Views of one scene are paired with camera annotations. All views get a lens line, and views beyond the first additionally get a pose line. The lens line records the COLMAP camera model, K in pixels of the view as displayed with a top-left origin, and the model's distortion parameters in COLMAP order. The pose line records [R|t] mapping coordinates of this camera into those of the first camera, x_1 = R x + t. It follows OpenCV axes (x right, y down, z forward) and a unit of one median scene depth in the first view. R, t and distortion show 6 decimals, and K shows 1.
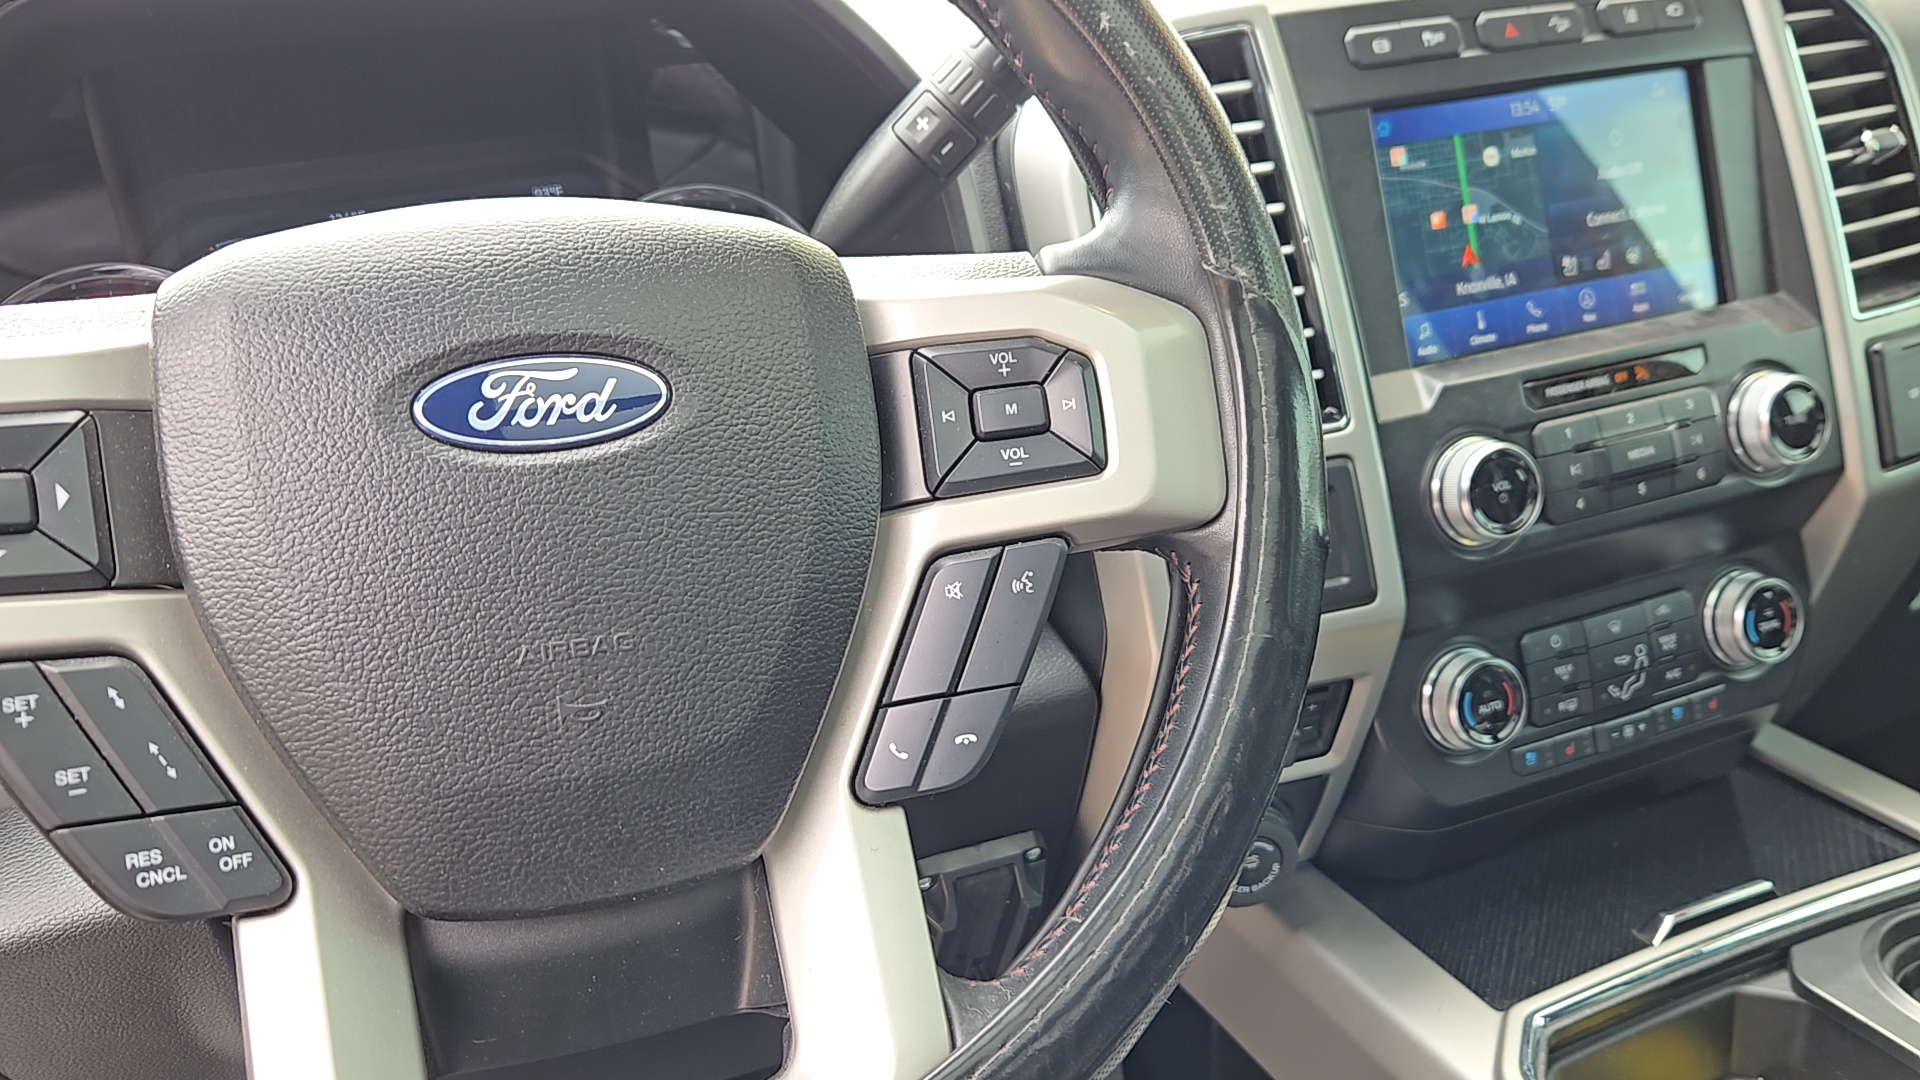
lens RADIAL K [[1635.1, 0, 968.2], [0, 1635.1, 534.6], [0, 0, 1]] dist [0.003821, -0.016480]
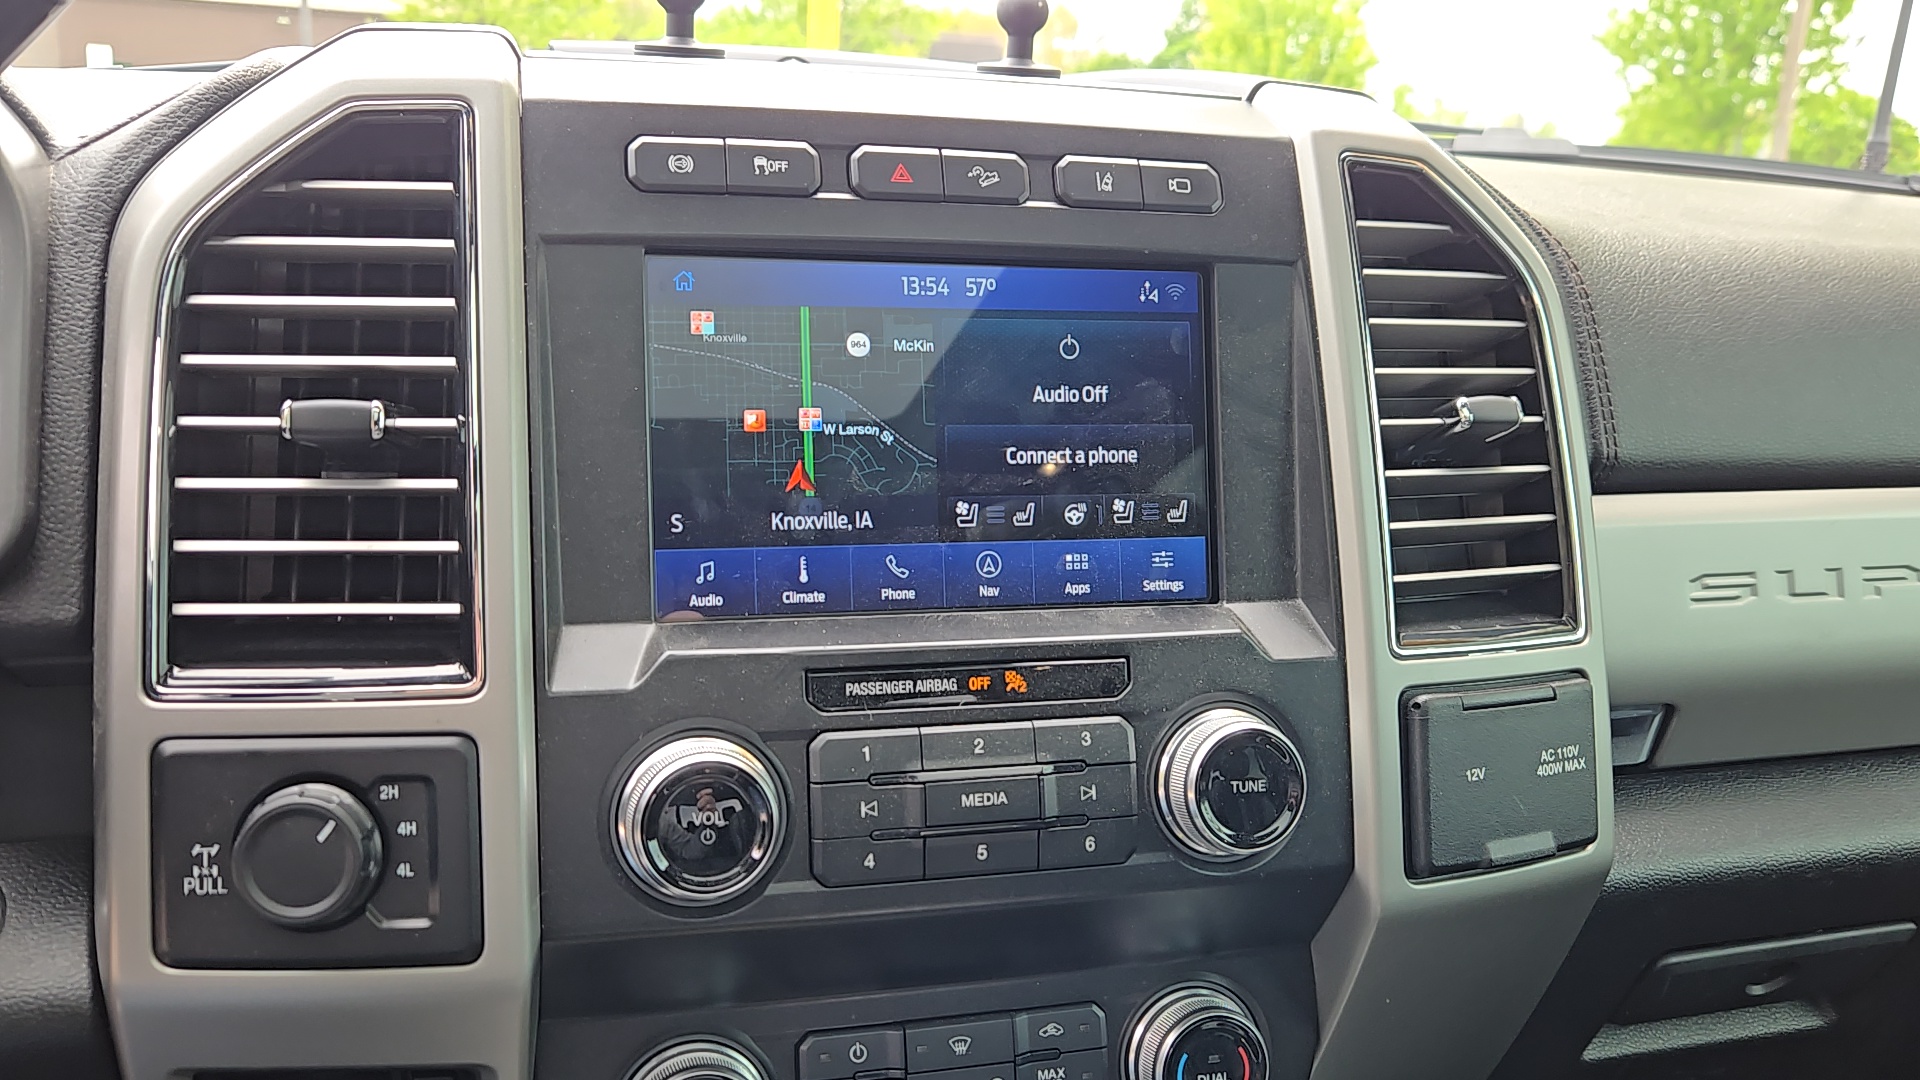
lens RADIAL K [[1625.4, 0, 953.1], [0, 1625.4, 535.9], [0, 0, 1]] dist [0.007395, 0.000537]
pose [[0.984529, 0.154852, -0.081992, 0.457216], [-0.162789, 0.981470, -0.101081, -0.090972], [0.064820, 0.112865, 0.991494, 0.335315]]
